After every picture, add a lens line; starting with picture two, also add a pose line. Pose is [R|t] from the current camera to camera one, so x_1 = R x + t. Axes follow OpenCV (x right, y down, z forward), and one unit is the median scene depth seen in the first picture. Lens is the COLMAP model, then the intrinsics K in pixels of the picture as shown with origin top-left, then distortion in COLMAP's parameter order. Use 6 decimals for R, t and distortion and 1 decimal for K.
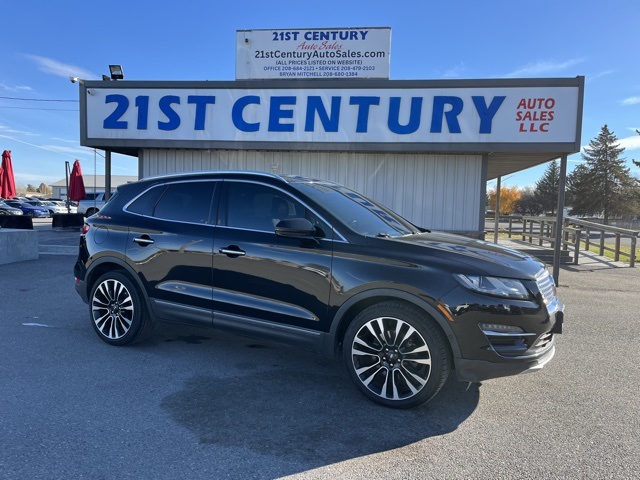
lens RADIAL K [[481.1, 0, 320.0], [0, 481.1, 240.0], [0, 0, 1]] dist [0.068490, -0.107883]
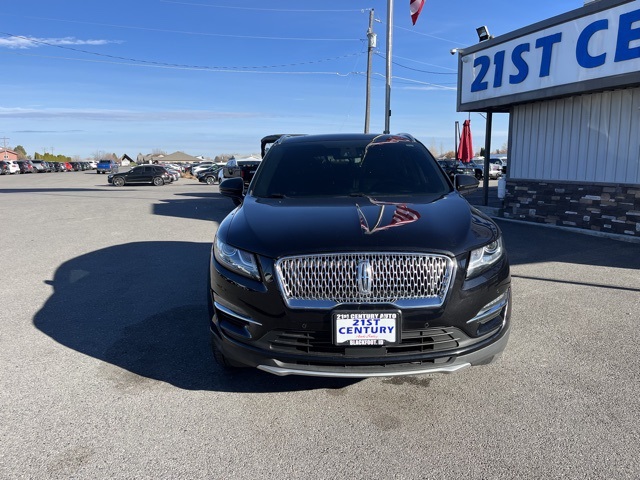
lens RADIAL K [[481.1, 0, 320.0], [0, 481.1, 240.0], [0, 0, 1]] dist [0.068490, -0.107883]
pose [[0.453770, 0.106895, -0.884685, 0.415978], [-0.029910, 0.994047, 0.104767, -0.014184], [0.890617, -0.021079, 0.454265, 0.254259]]
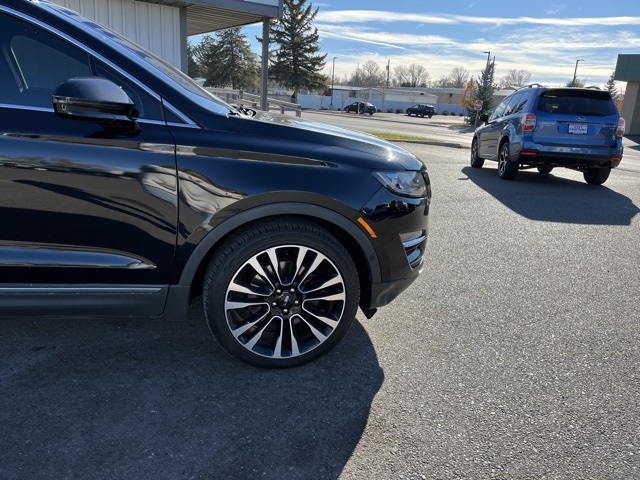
lens RADIAL K [[477.1, 0, 318.7], [0, 477.1, 235.0], [0, 0, 1]] dist [0.070792, -0.096896]
pose [[0.755654, -0.162851, 0.634402, -0.081916], [-0.000848, 0.968352, 0.249586, -0.005055], [-0.654970, -0.189139, 0.731601, 0.178185]]
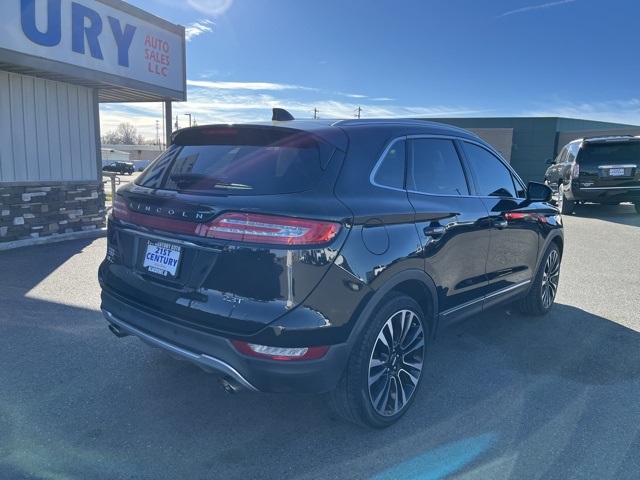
lens RADIAL K [[481.1, 0, 320.0], [0, 481.1, 240.0], [0, 0, 1]] dist [0.068490, -0.107883]
pose [[0.212577, -0.170336, 0.962183, -0.474767], [0.039954, 0.985381, 0.165615, -0.045471], [-0.976327, 0.003237, 0.216274, 0.479603]]
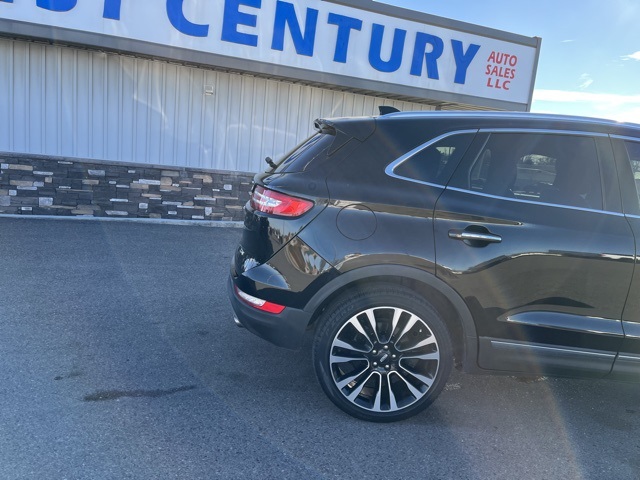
lens RADIAL K [[477.6, 0, 317.9], [0, 477.6, 242.6], [0, 0, 1]] dist [0.071451, -0.084570]
pose [[0.870039, -0.033987, 0.491810, -0.371635], [-0.033914, 0.991131, 0.128489, -0.026093], [-0.491815, -0.128470, 0.861170, 0.294698]]
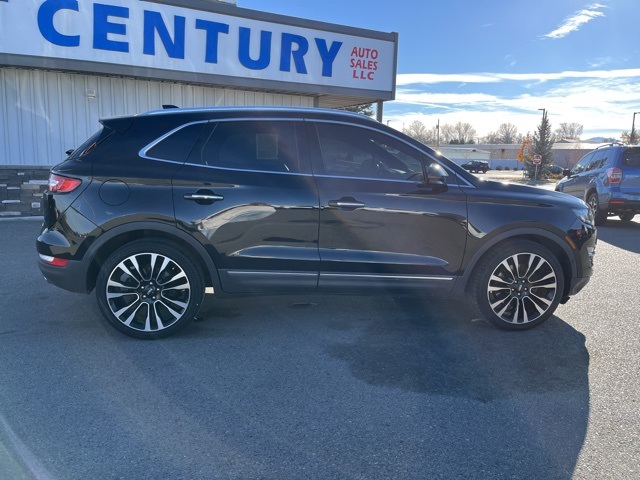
lens RADIAL K [[477.1, 0, 318.7], [0, 477.1, 235.0], [0, 0, 1]] dist [0.070792, -0.096896]
pose [[0.815433, -0.102855, 0.569640, -0.309209], [0.034448, 0.990965, 0.129618, -0.014574], [-0.577825, -0.086072, 0.811609, 0.133043]]
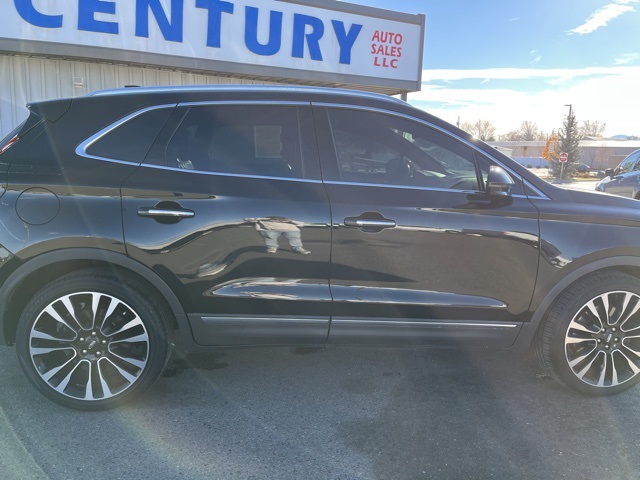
lens RADIAL K [[478.6, 0, 325.4], [0, 478.6, 239.6], [0, 0, 1]] dist [0.075999, -0.105524]
pose [[0.828183, -0.105271, 0.550483, -0.244197], [0.030290, 0.989173, 0.143592, -0.019055], [-0.559639, -0.102247, 0.822405, 0.219518]]
